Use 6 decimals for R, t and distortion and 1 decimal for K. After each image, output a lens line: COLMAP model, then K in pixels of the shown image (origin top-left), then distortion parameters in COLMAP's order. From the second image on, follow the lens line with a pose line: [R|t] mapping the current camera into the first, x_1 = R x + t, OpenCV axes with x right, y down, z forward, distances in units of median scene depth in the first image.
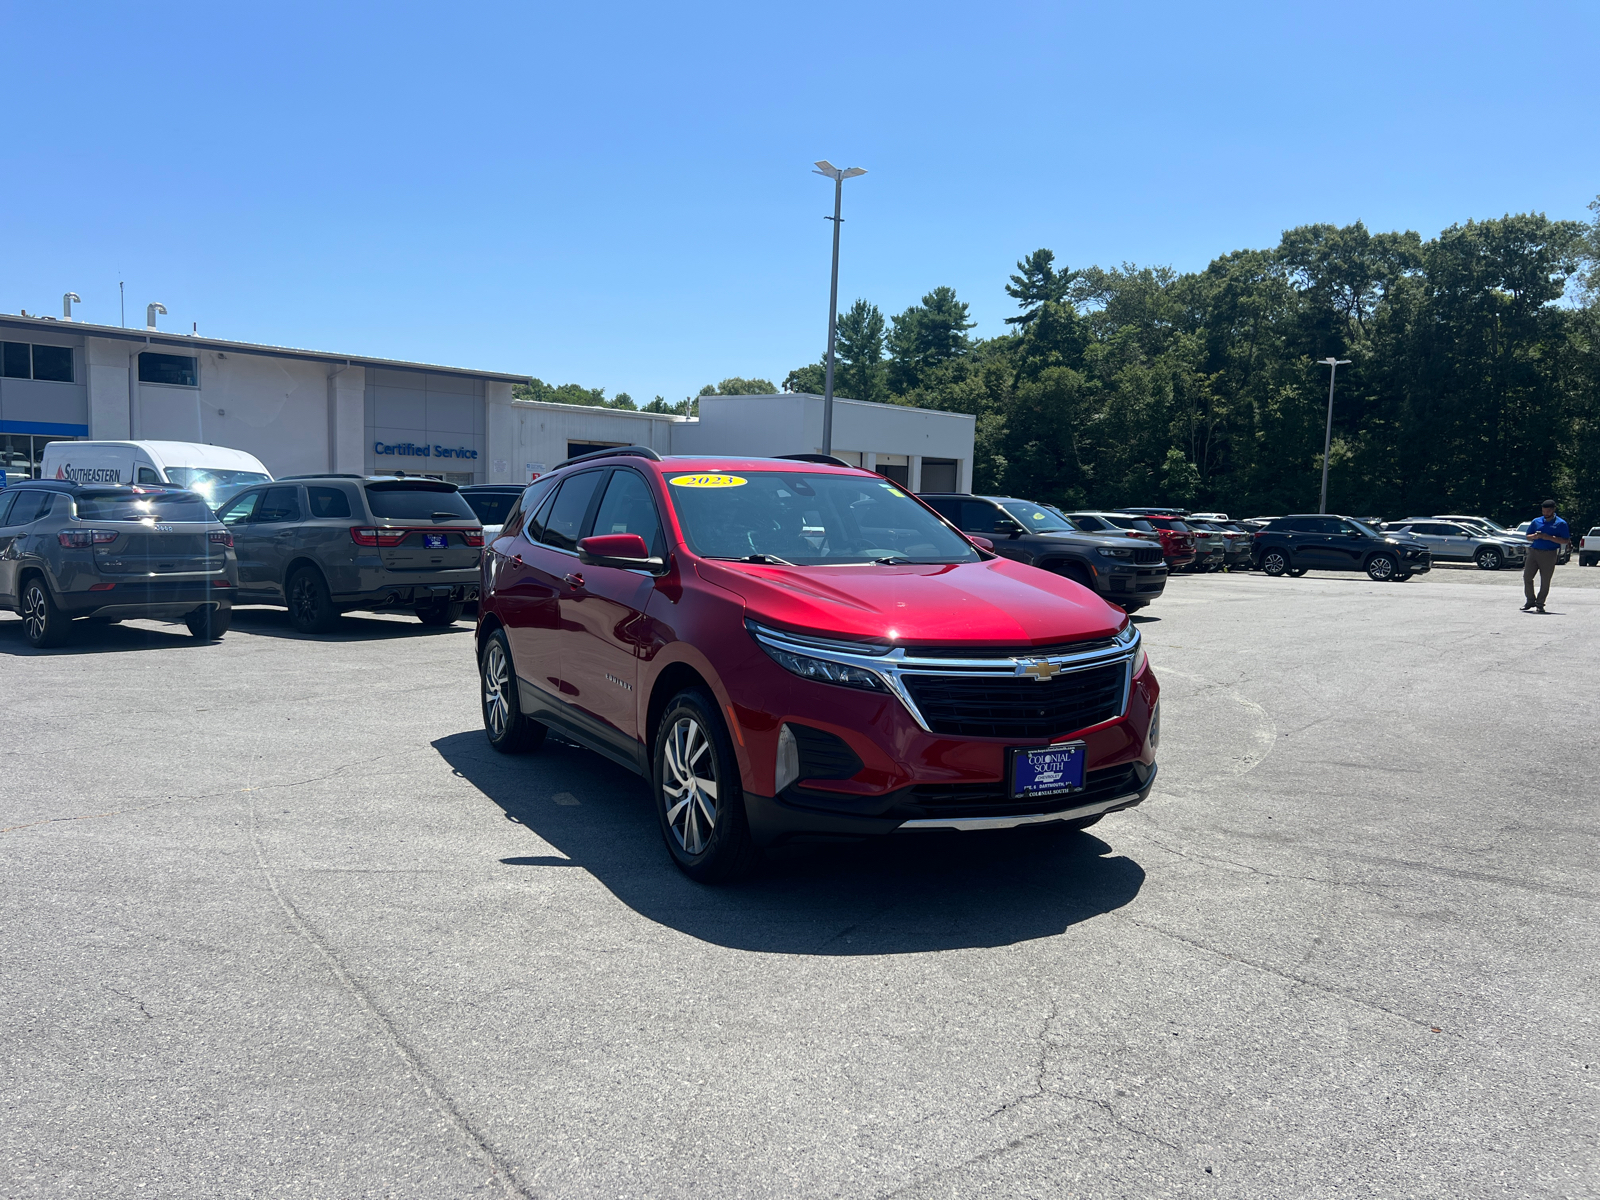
lens RADIAL K [[1208.3, 0, 789.4], [0, 1208.3, 603.5], [0, 0, 1]] dist [0.052691, -0.066964]
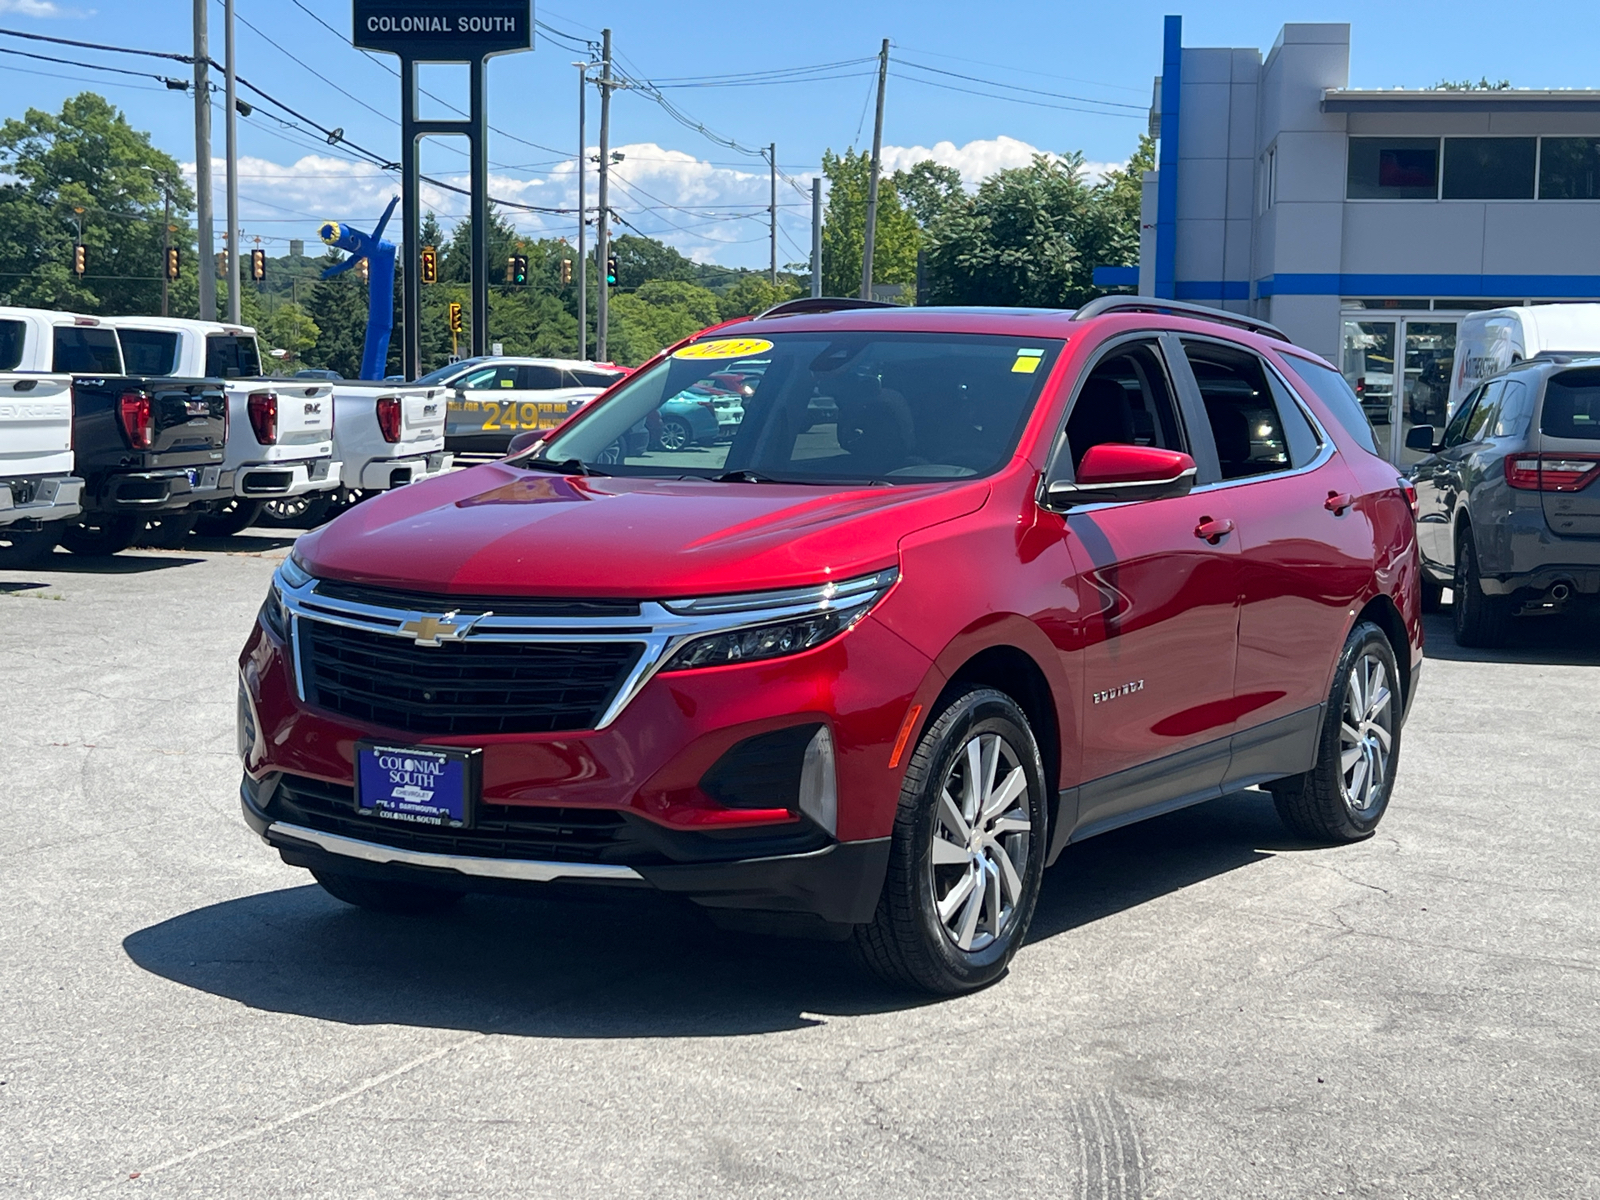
lens RADIAL K [[2539.3, 0, 800.0], [0, 2539.3, 600.0], [0, 0, 1]] dist [0.057621, 0.046832]
pose [[0.516464, 0.063040, -0.853986, 0.175421], [-0.077575, 0.996630, 0.026655, -0.001431], [0.852788, 0.052482, 0.519614, 0.055642]]
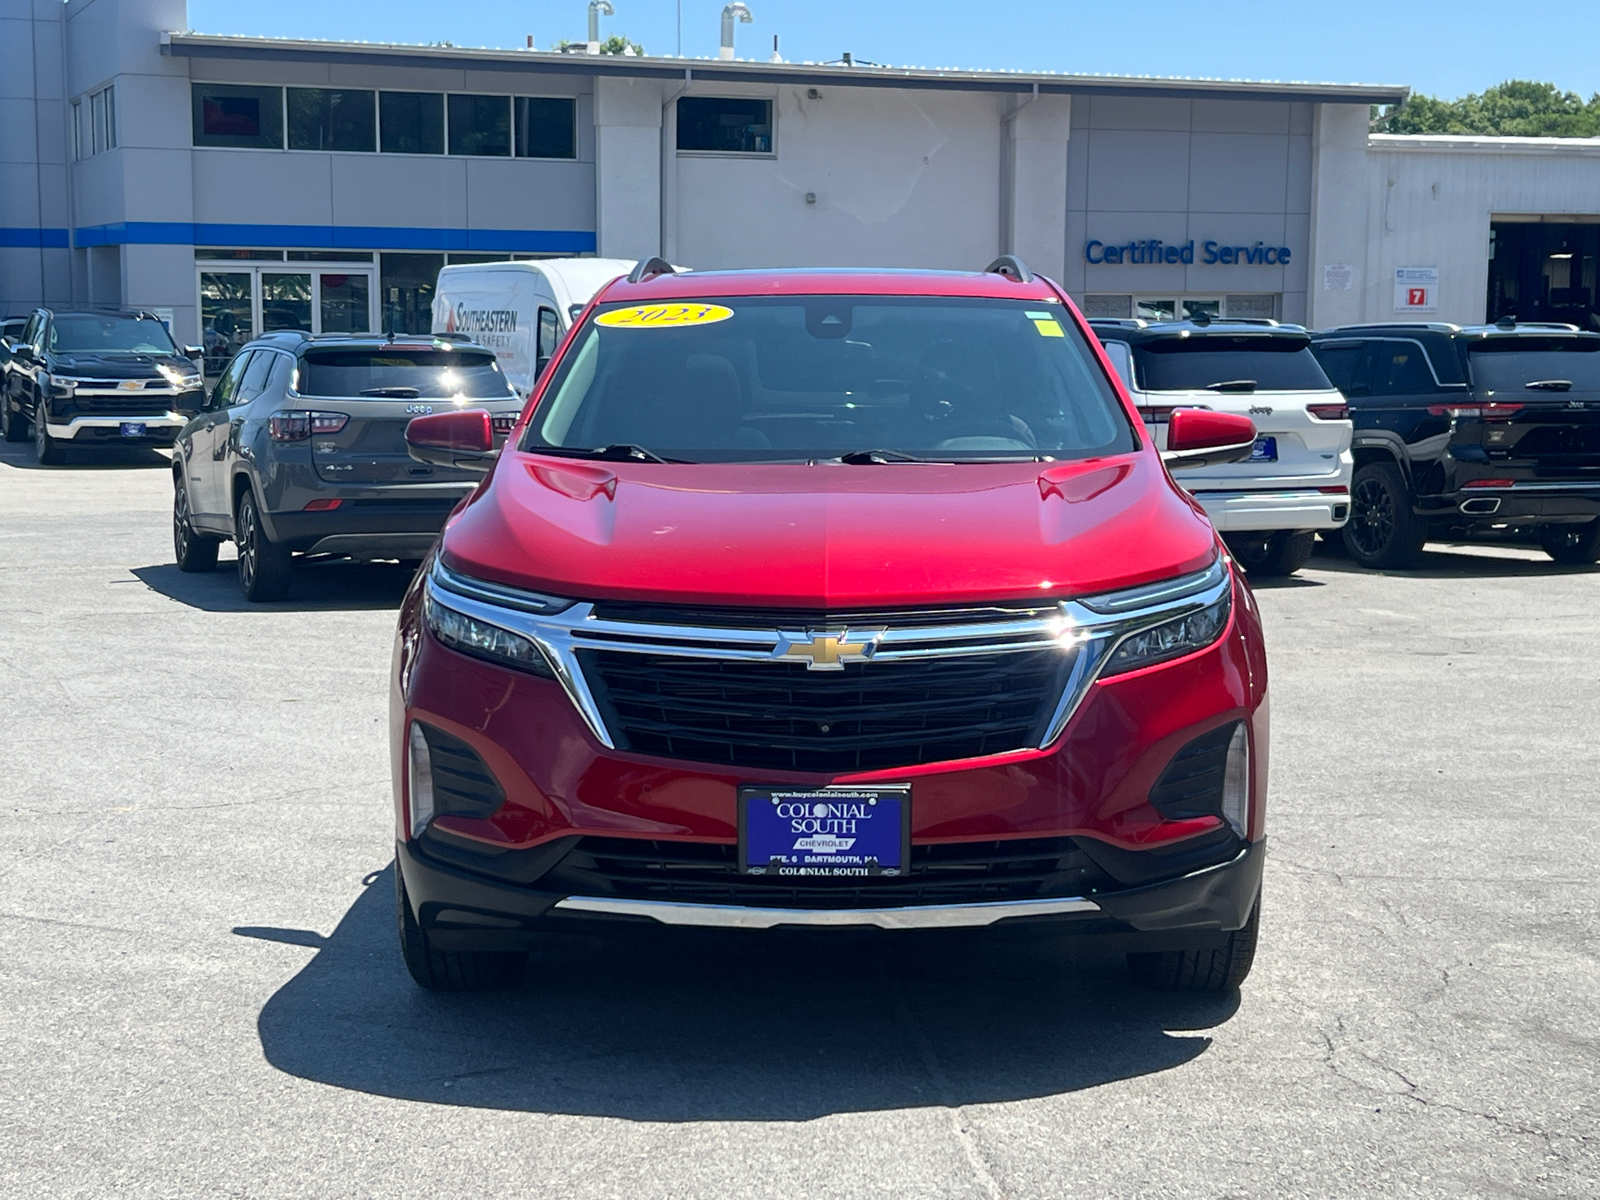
lens RADIAL K [[2531.4, 0, 788.6], [0, 2531.4, 605.5], [0, 0, 1]] dist [0.075308, 0.003382]
pose [[0.873808, 0.030974, -0.485284, 0.090328], [-0.023082, 0.999486, 0.022233, 0.001071], [0.485724, -0.008226, 0.874074, -0.002130]]
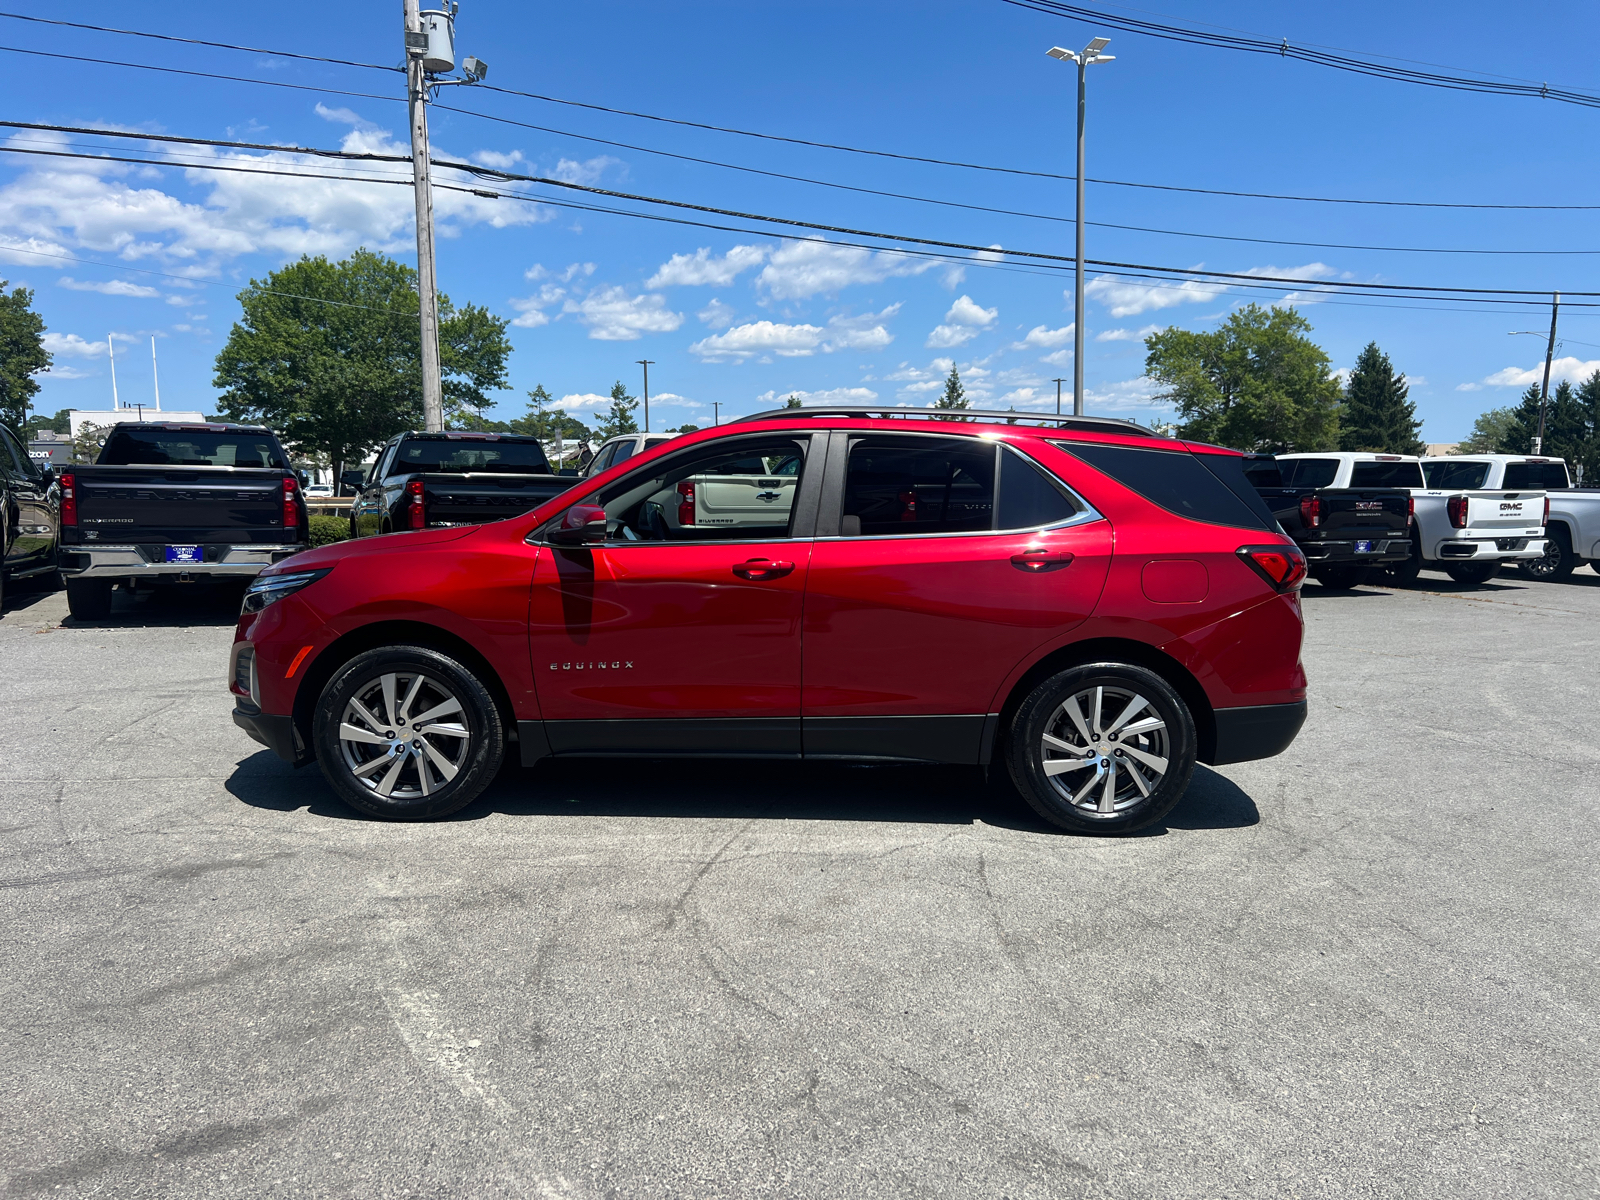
lens RADIAL K [[1208.3, 0, 789.4], [0, 1208.3, 603.5], [0, 0, 1]] dist [0.052691, -0.066964]
pose [[-0.468639, 0.063053, -0.881137, 0.137735], [-0.084623, 0.989658, 0.115826, -0.016668], [0.879327, 0.128845, -0.458456, 0.258367]]
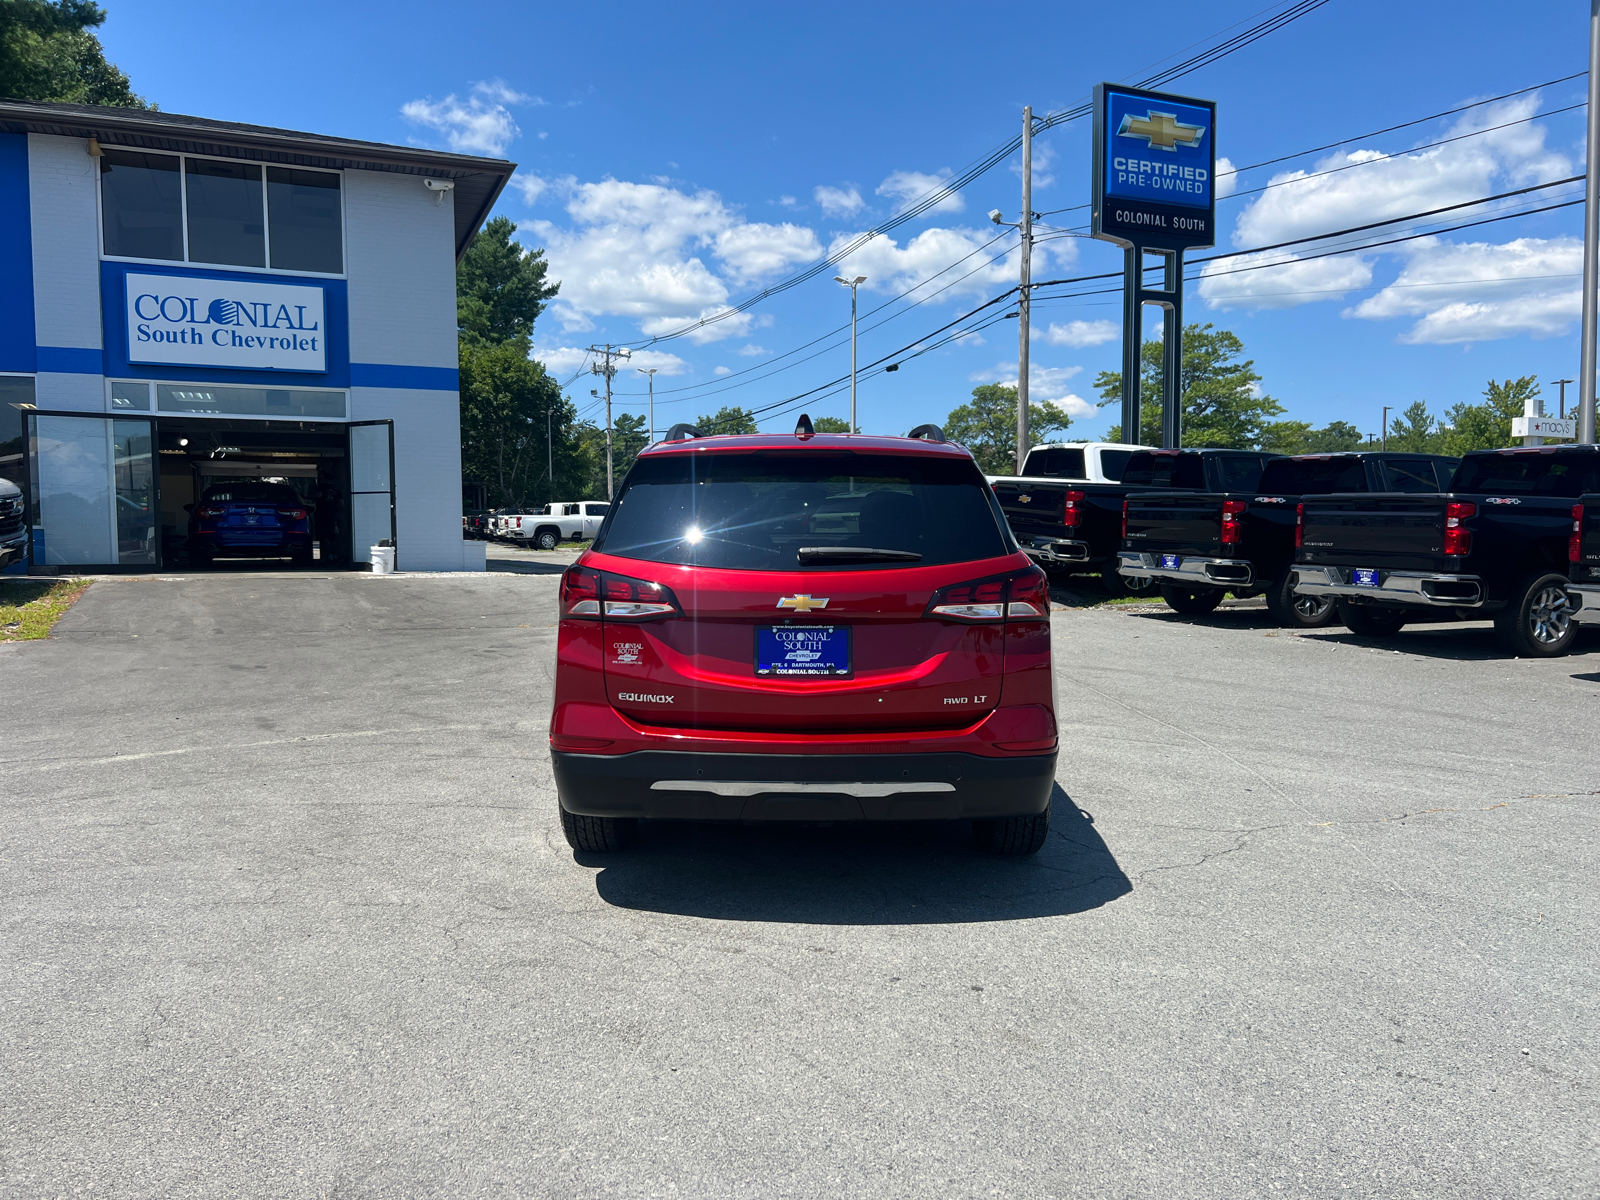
lens RADIAL K [[1208.3, 0, 789.4], [0, 1208.3, 603.5], [0, 0, 1]] dist [0.052691, -0.066964]
pose [[-0.871214, -0.053120, 0.488021, -0.092975], [0.022577, 0.988740, 0.147928, -0.024907], [-0.490384, 0.139895, -0.860205, 0.335696]]
